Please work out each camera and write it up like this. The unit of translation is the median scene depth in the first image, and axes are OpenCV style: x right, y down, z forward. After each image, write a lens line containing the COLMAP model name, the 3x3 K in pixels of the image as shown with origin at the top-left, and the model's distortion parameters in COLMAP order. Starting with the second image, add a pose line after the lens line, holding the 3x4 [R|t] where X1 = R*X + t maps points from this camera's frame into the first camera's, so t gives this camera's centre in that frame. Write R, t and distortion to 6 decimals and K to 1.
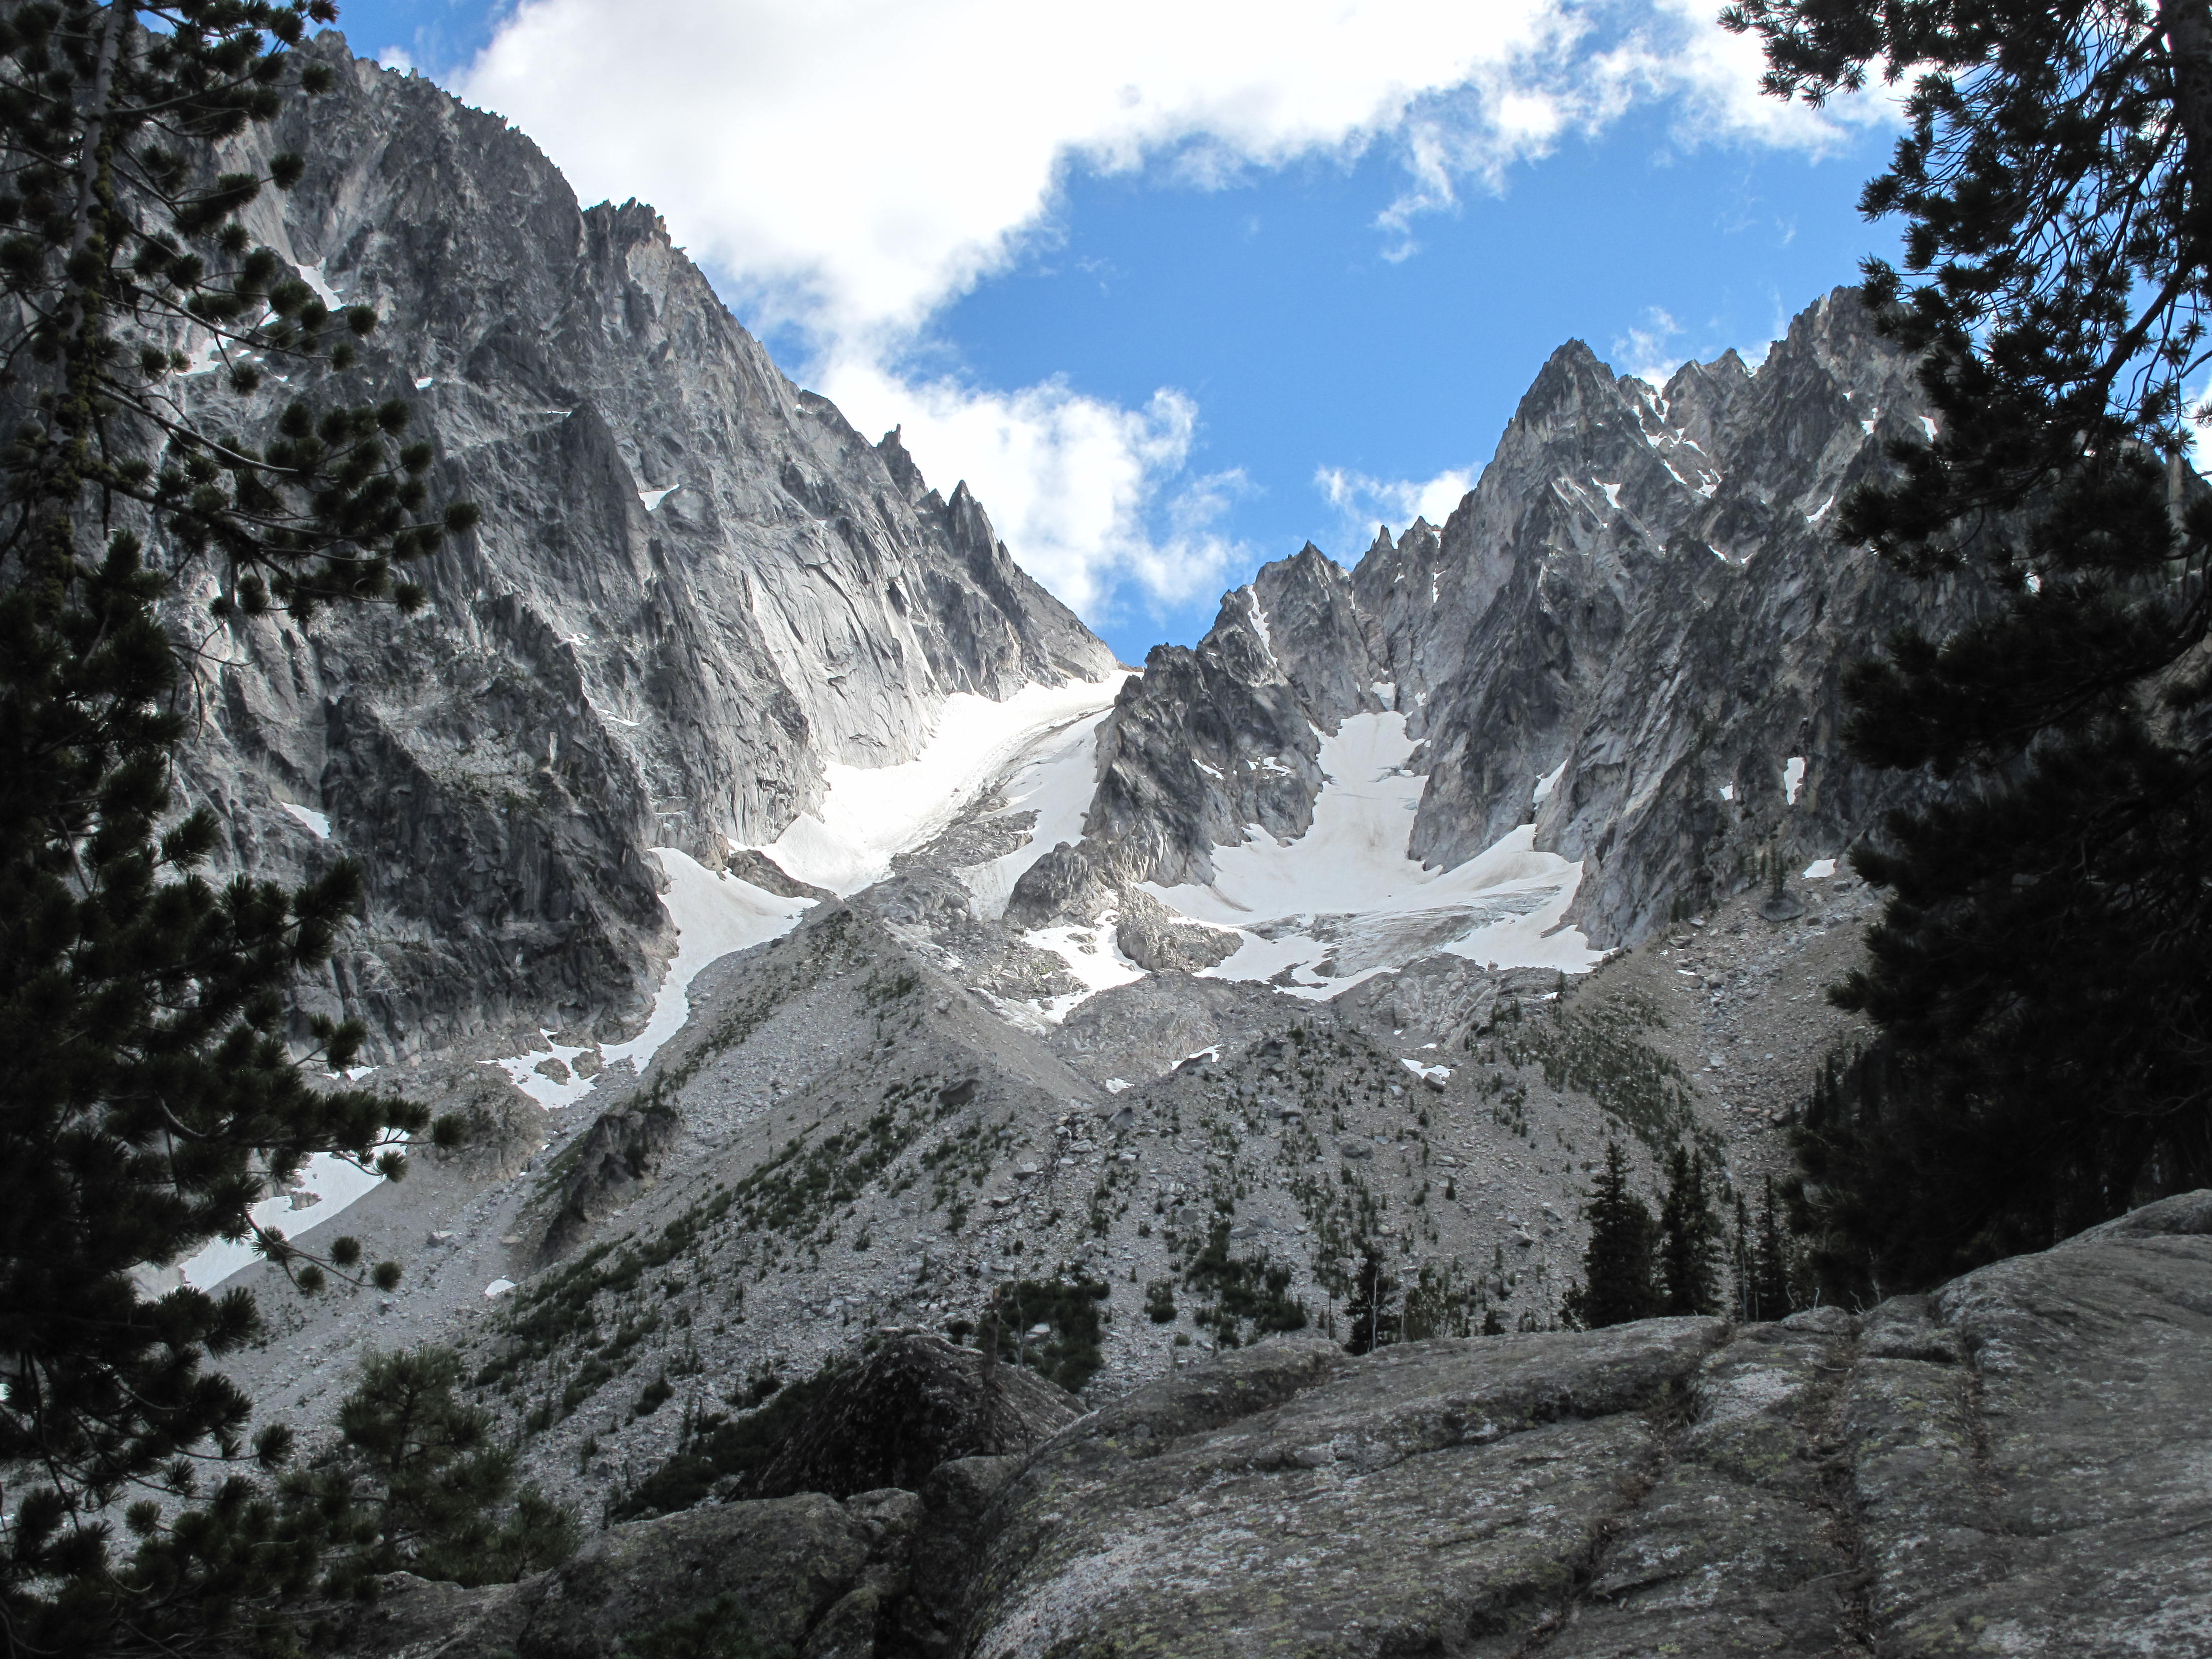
lens RADIAL K [[2854.1, 0, 1106.0], [0, 2854.1, 829.5], [0, 0, 1]] dist [-0.081995, 0.028789]
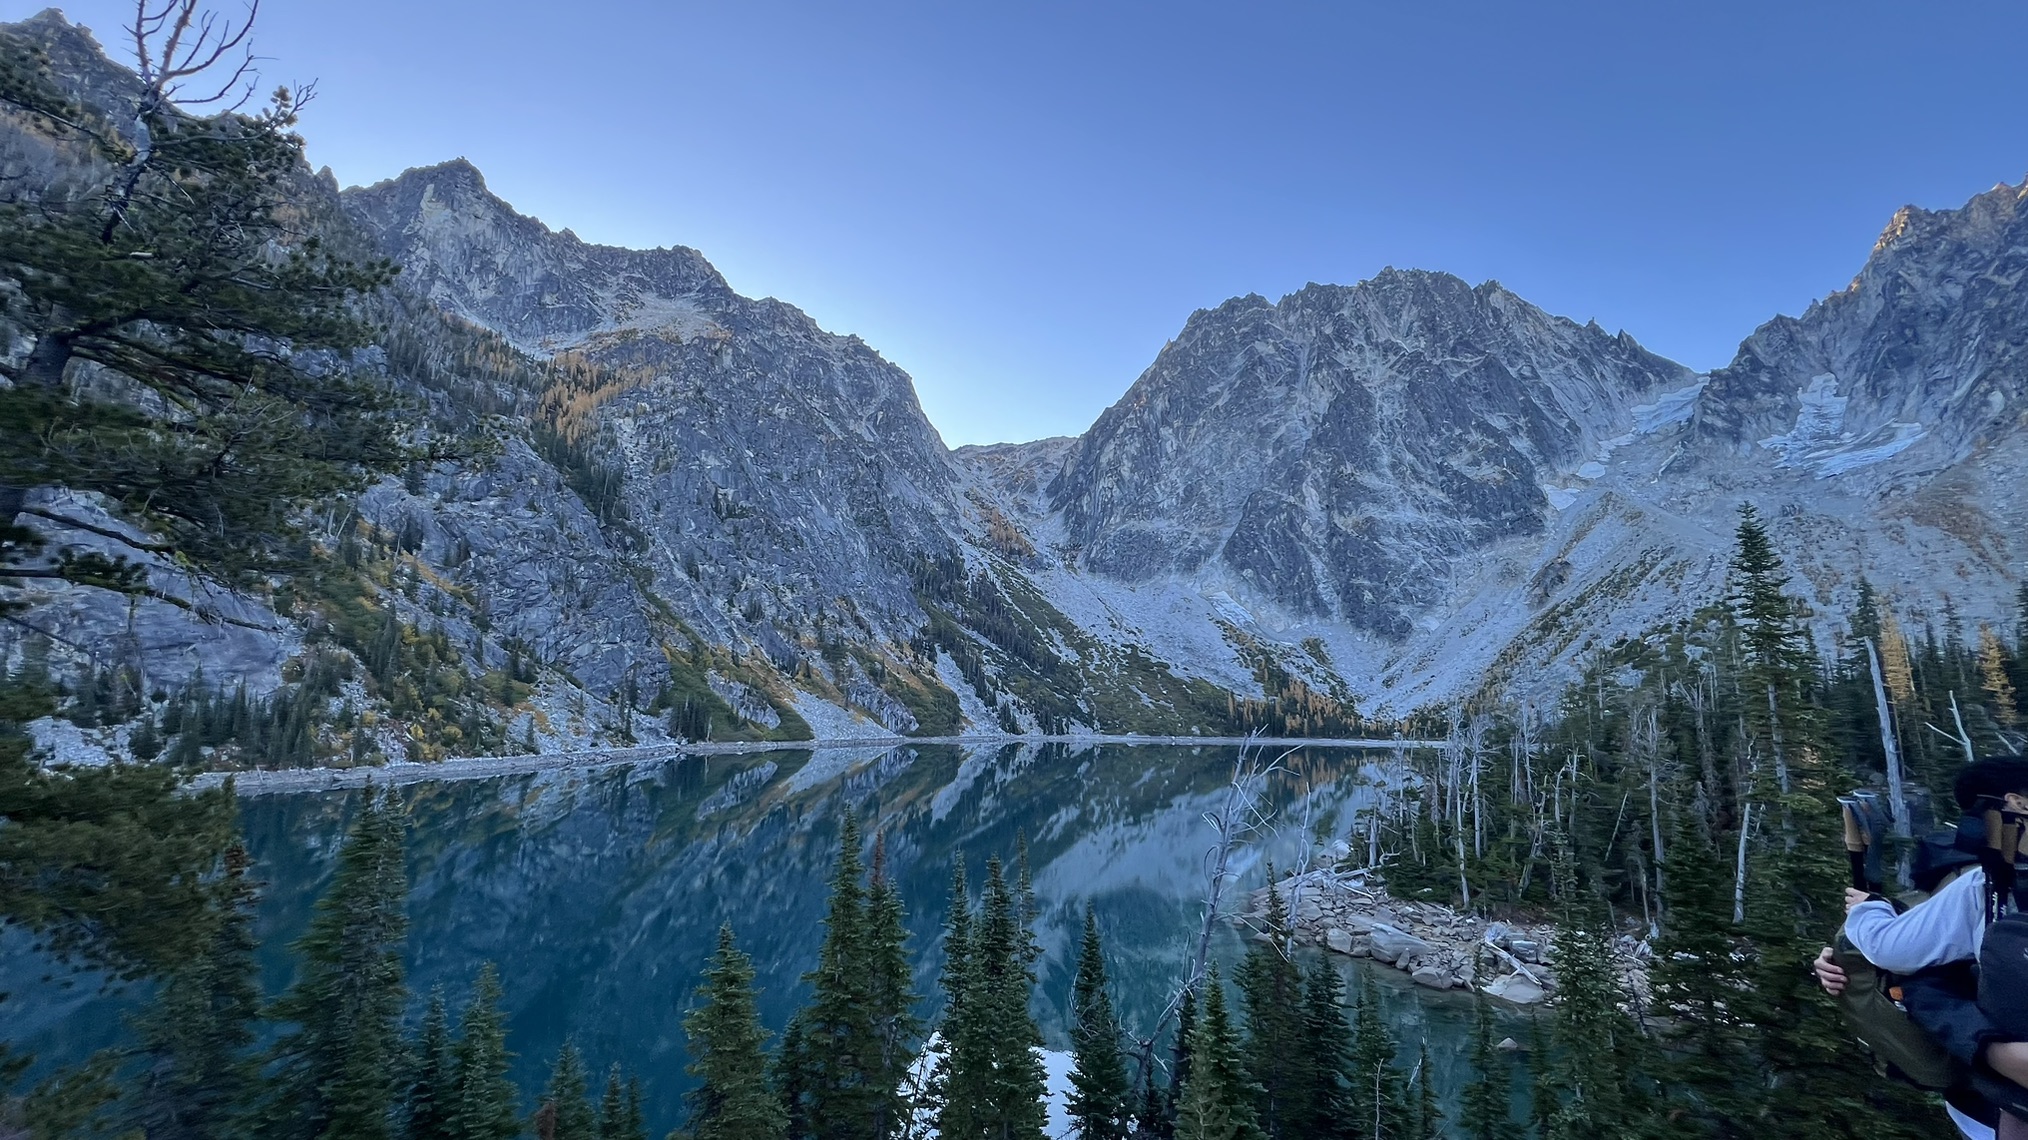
lens RADIAL K [[794.9, 0, 1014.0], [0, 794.9, 570.0], [0, 0, 1]] dist [-0.002740, -0.000439]
pose [[0.745790, -0.110964, -0.656875, -0.009652], [0.194192, 0.979419, 0.055028, -0.071157], [0.637249, -0.168599, 0.751989, -0.194298]]
